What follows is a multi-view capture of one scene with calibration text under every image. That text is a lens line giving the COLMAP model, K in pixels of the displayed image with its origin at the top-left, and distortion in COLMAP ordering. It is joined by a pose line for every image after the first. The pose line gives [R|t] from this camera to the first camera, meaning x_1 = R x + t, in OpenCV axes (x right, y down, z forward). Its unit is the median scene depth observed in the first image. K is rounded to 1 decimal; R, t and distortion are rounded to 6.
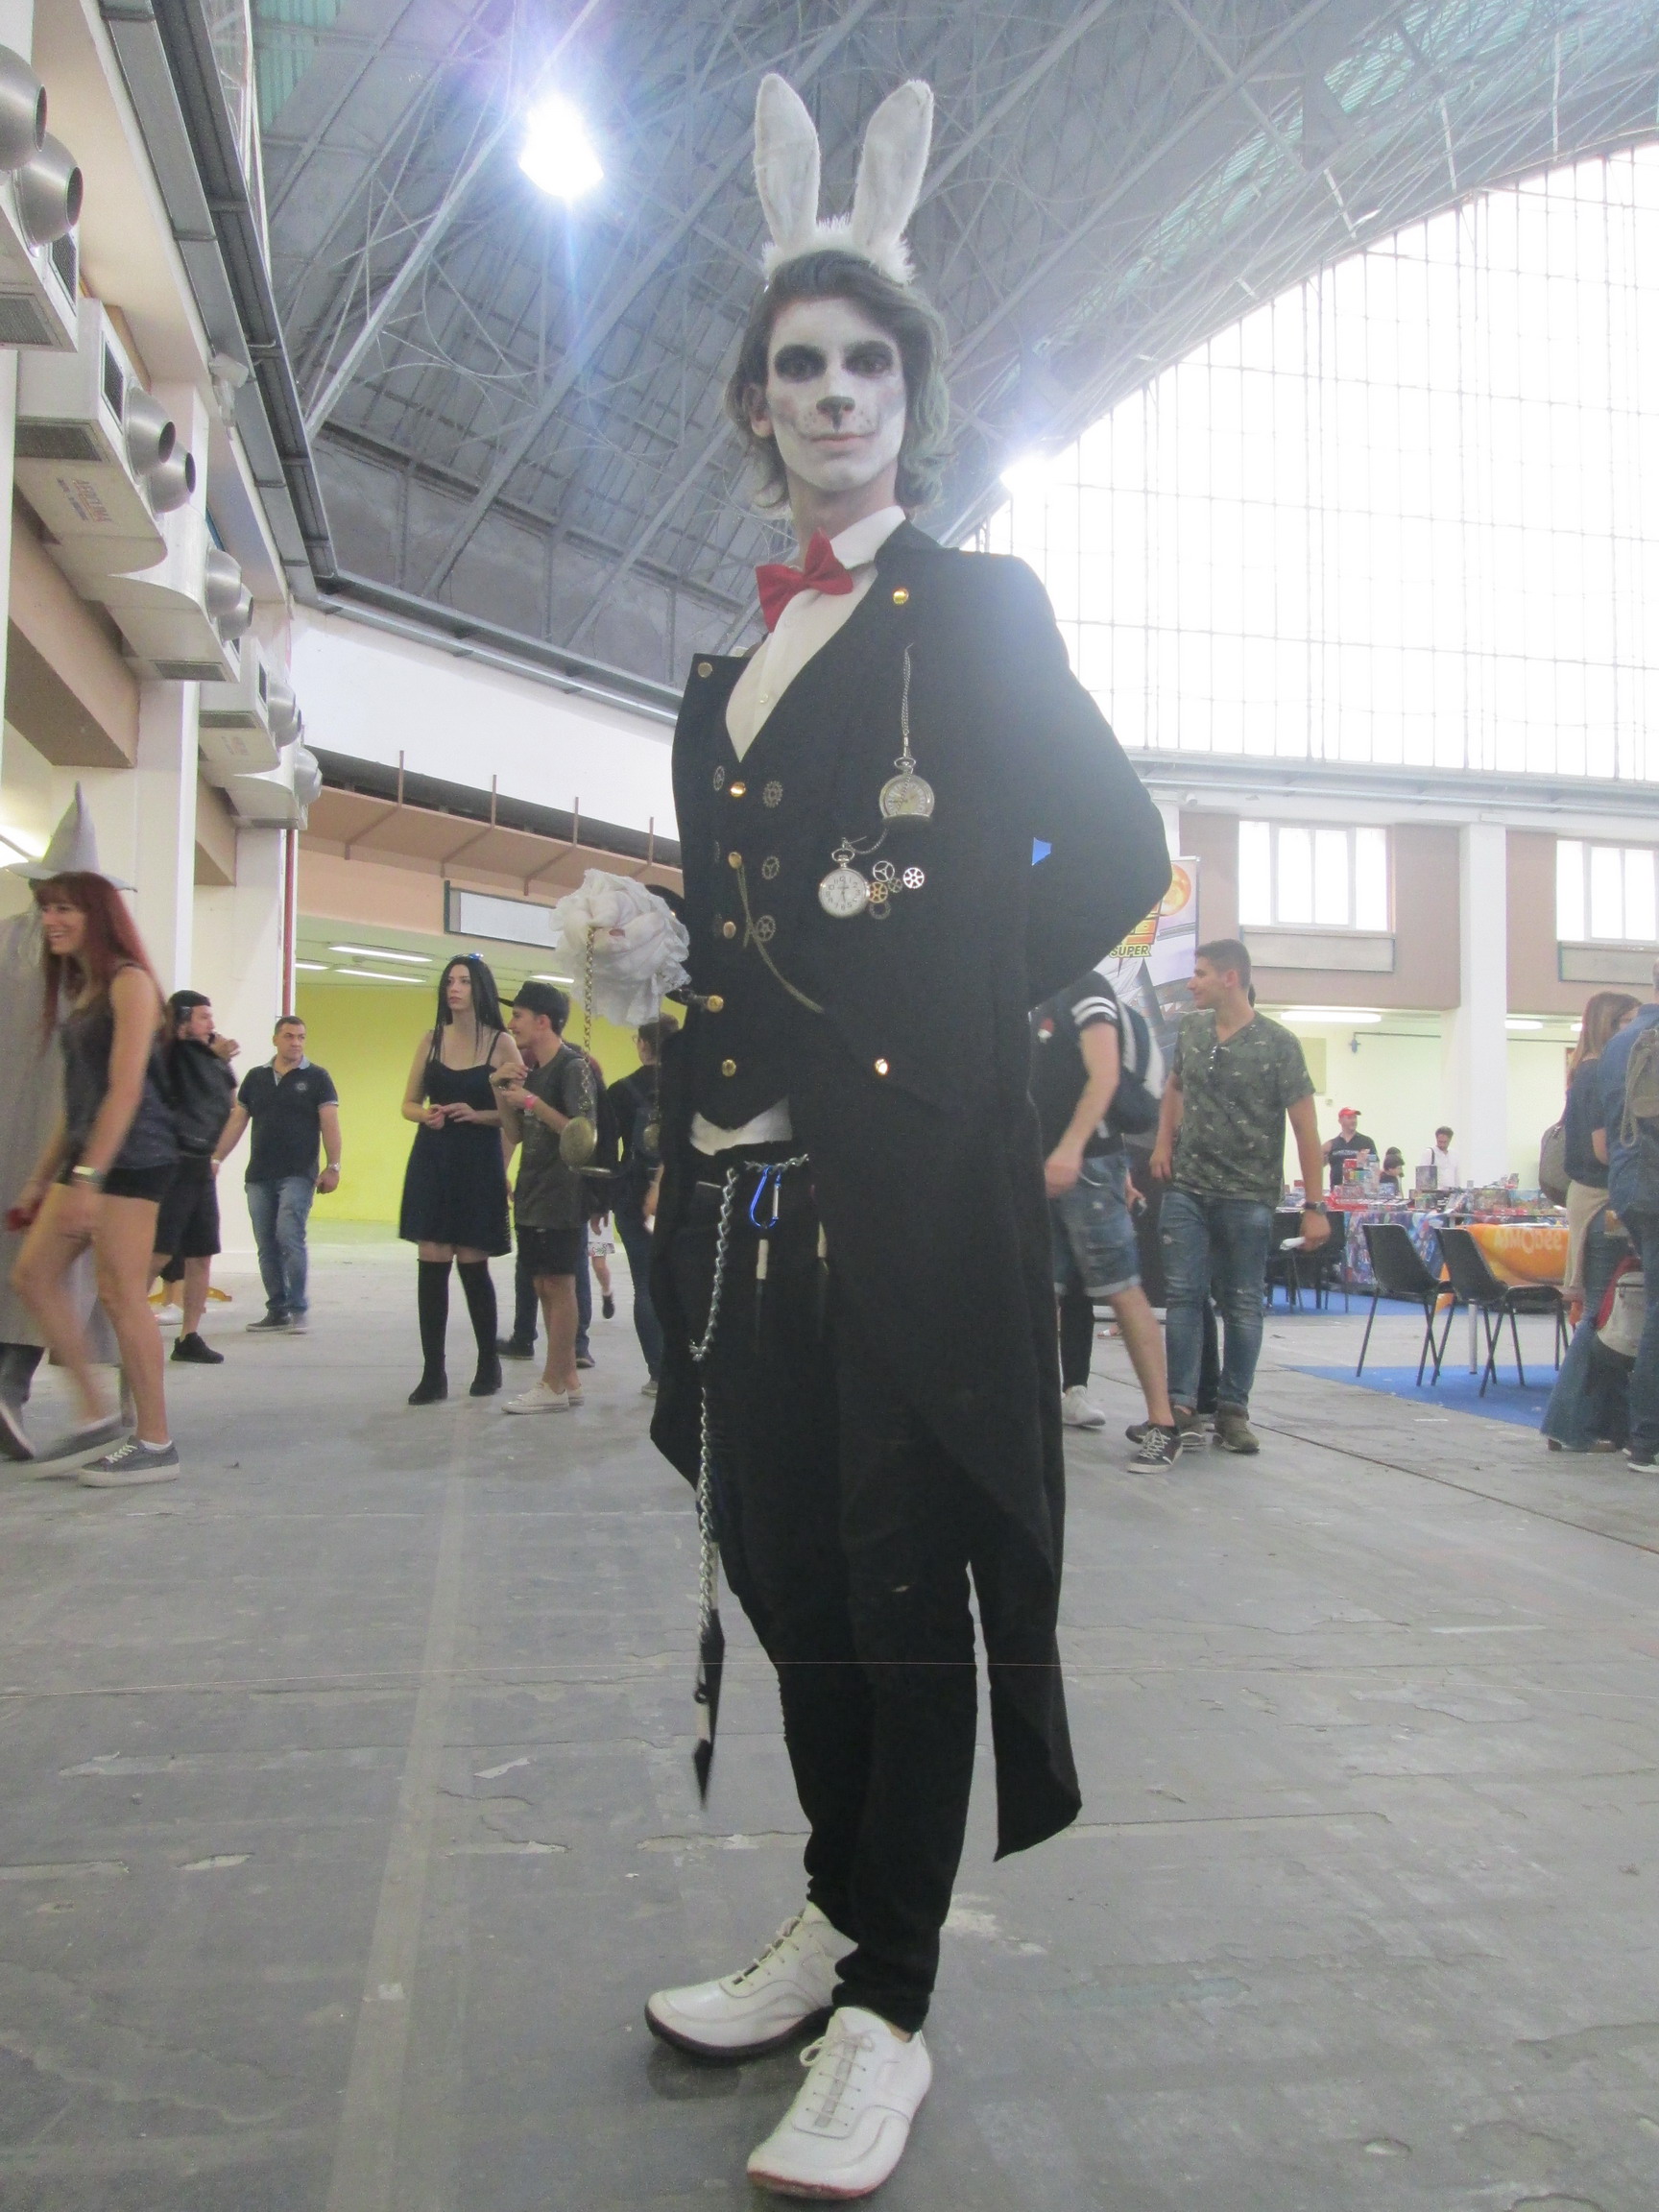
lens RADIAL K [[1757.3, 0, 844.3], [0, 1757.3, 1114.6], [0, 0, 1]] dist [0.006729, 0.002870]
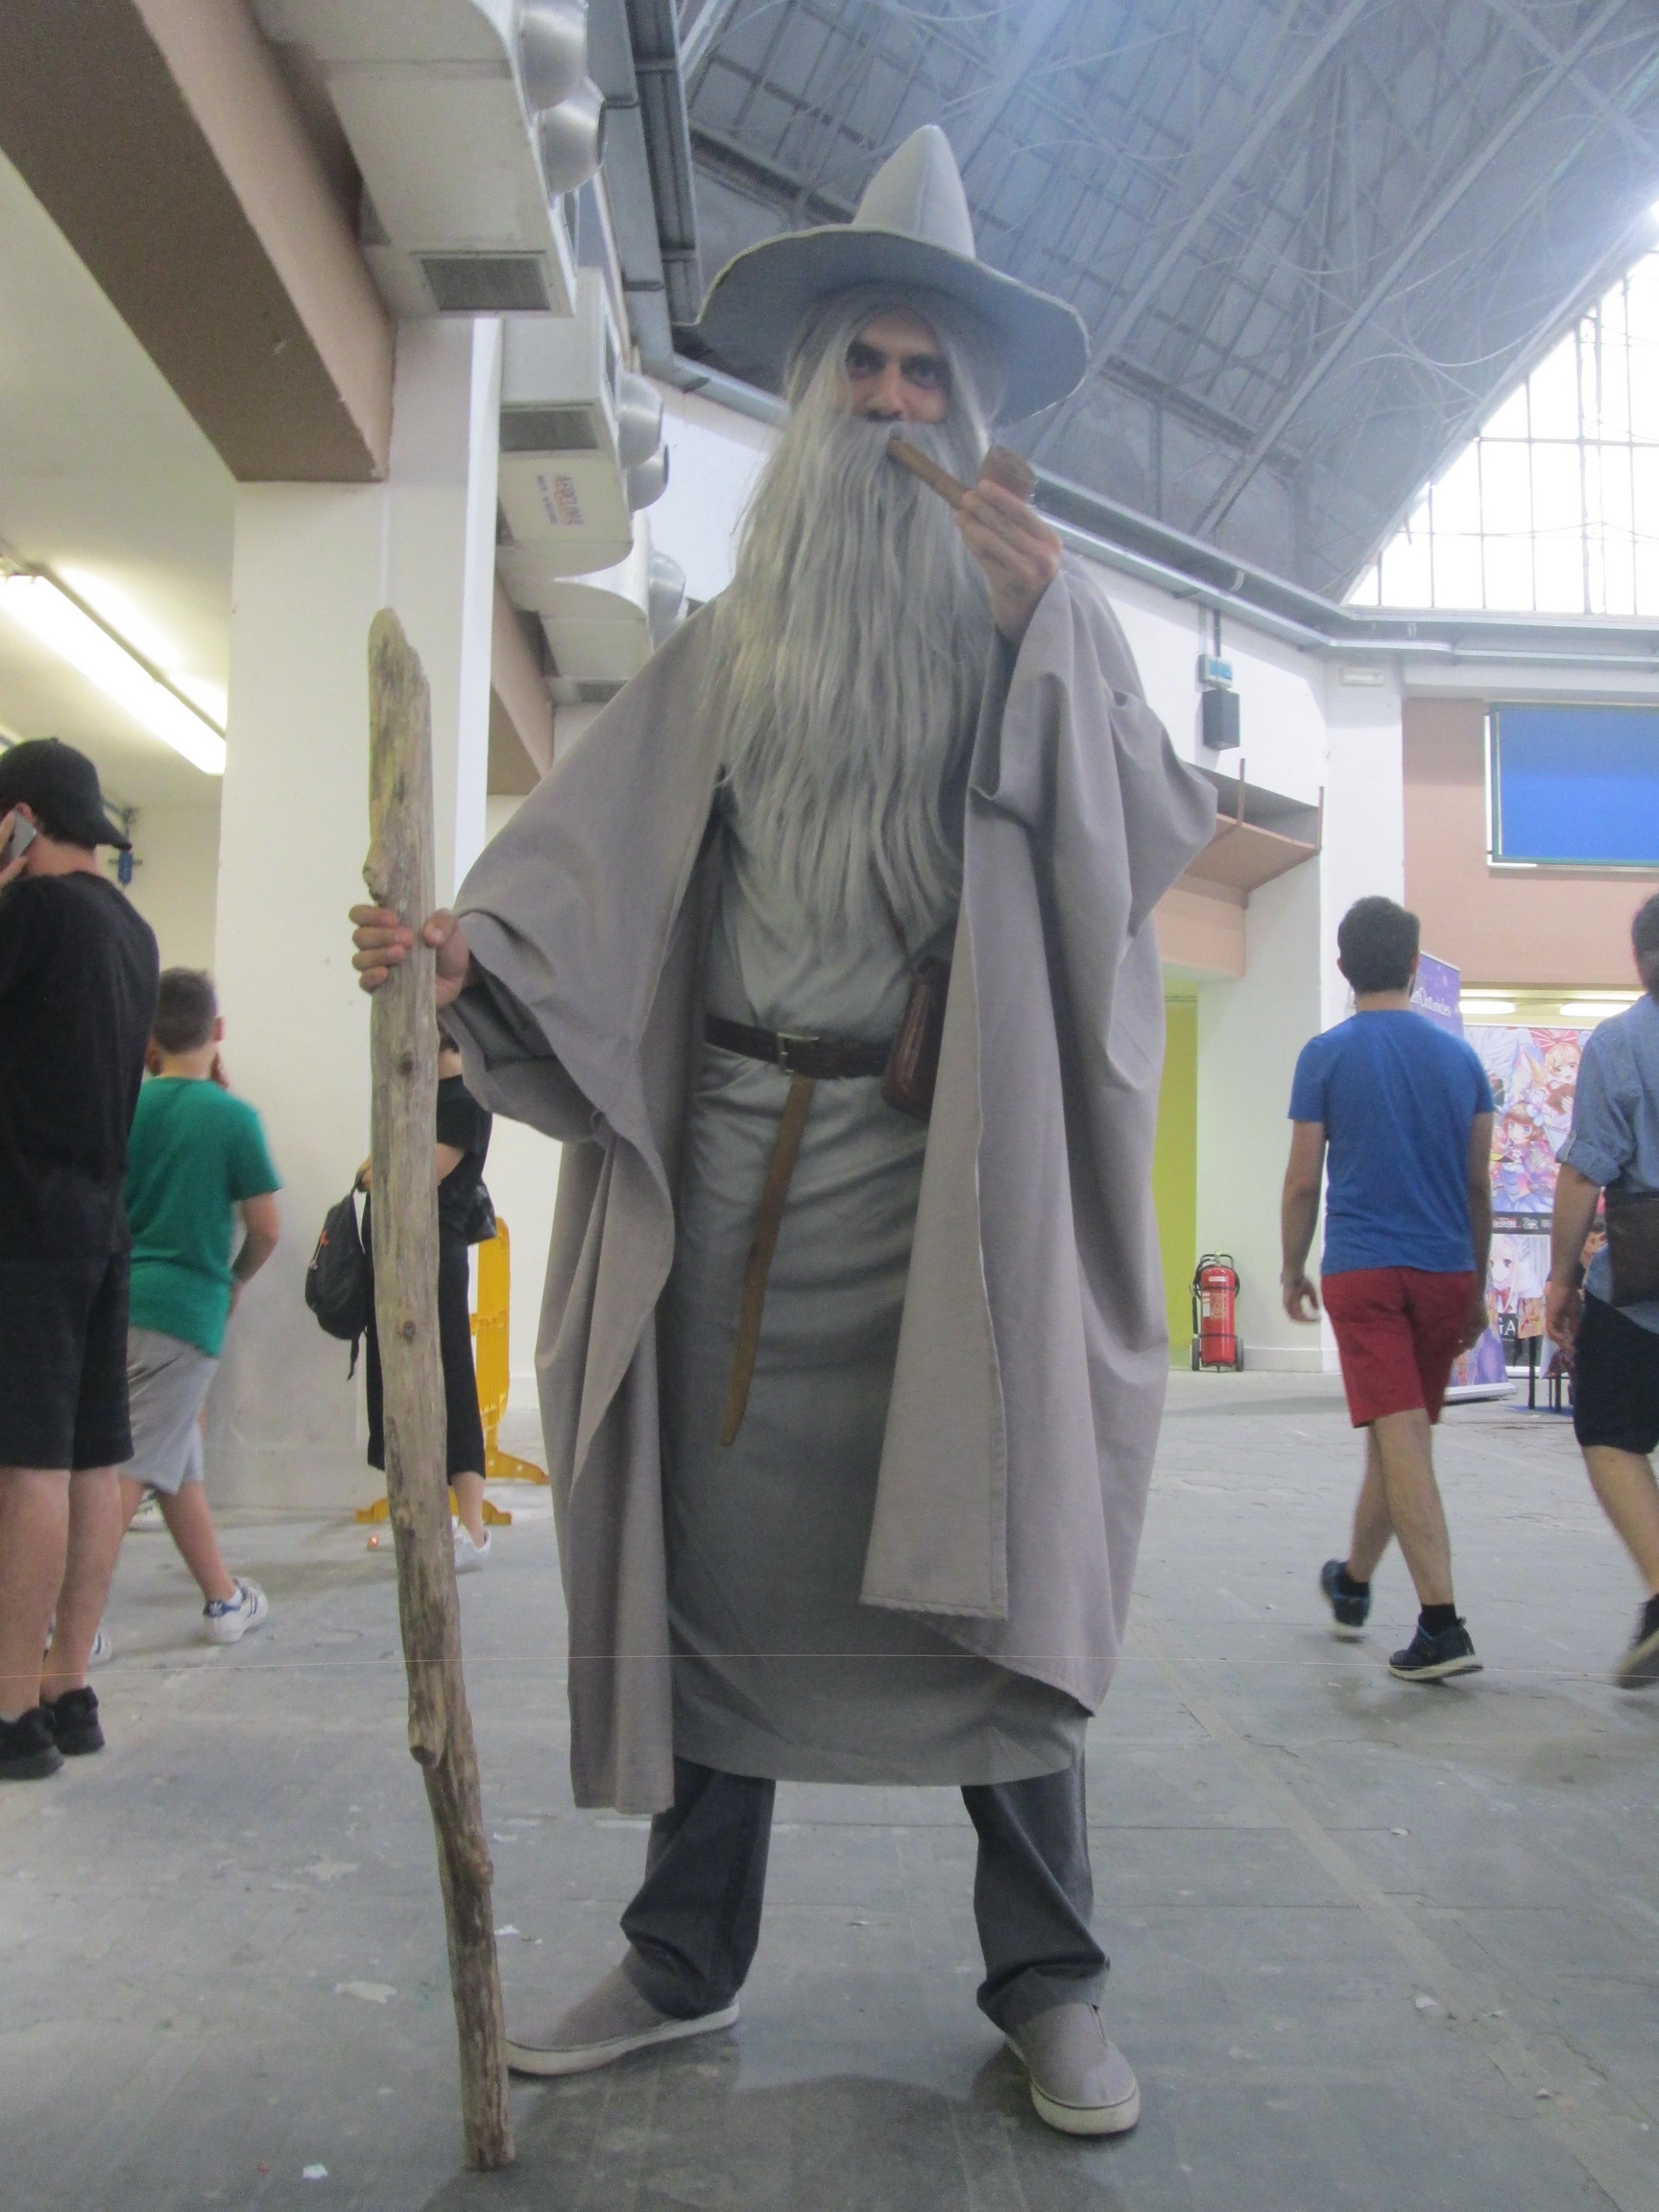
lens RADIAL K [[2234.2, 0, 826.1], [0, 2234.2, 1100.6], [0, 0, 1]] dist [-0.000461, 0.000000]
pose [[0.979627, -0.009062, -0.200623, -0.071738], [0.000738, 0.999137, -0.041524, 0.007739], [0.200826, 0.040530, 0.978788, 0.192562]]
